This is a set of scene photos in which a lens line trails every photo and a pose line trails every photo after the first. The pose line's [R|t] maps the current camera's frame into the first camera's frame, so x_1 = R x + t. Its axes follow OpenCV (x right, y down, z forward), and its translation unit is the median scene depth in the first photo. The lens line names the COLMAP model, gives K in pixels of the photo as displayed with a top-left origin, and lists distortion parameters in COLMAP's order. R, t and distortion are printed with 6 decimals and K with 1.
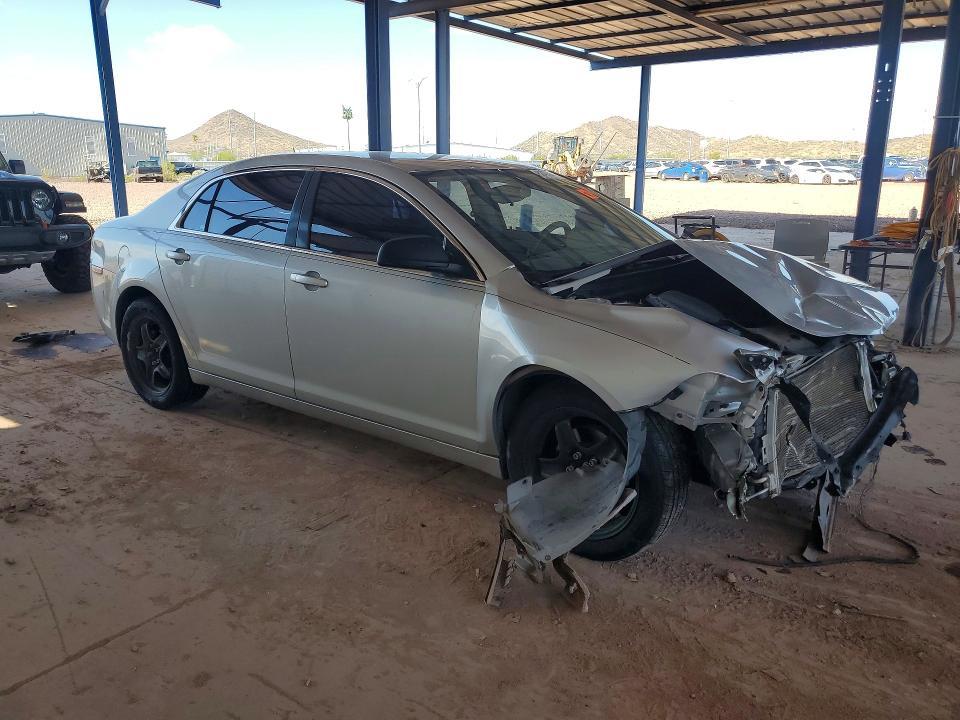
lens RADIAL K [[747.4, 0, 470.6], [0, 747.4, 351.9], [0, 0, 1]] dist [0.010677, 0.002751]
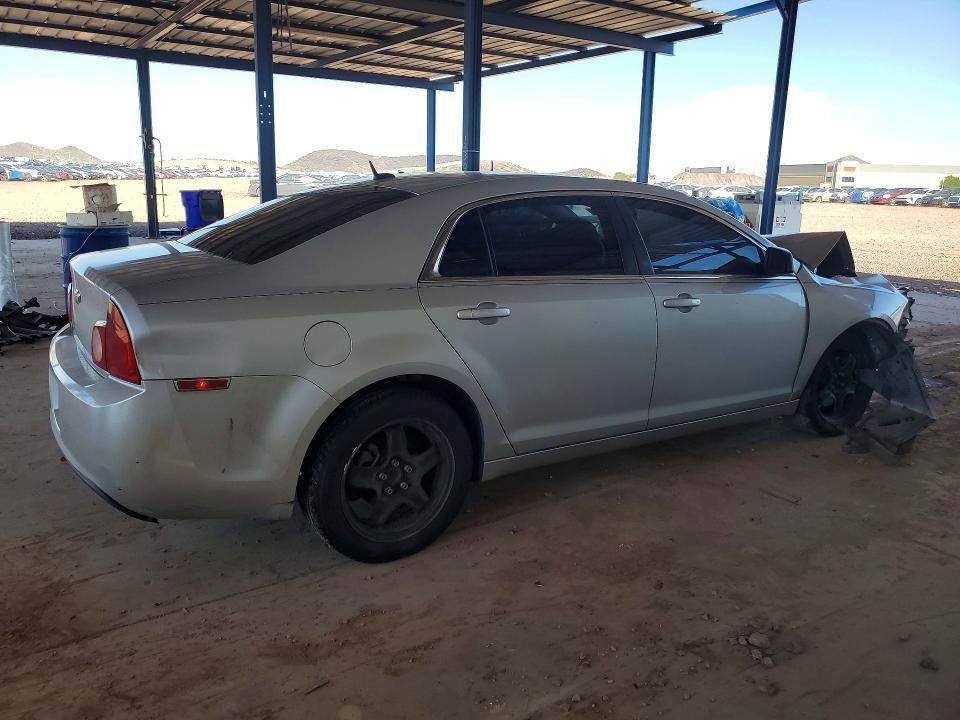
lens RADIAL K [[747.4, 0, 470.3], [0, 747.4, 367.7], [0, 0, 1]] dist [0.010677, 0.002751]
pose [[0.323154, -0.217568, 0.920997, -1.100338], [0.206047, 0.966041, 0.155913, -0.196536], [-0.923643, 0.139385, 0.357009, 0.803113]]
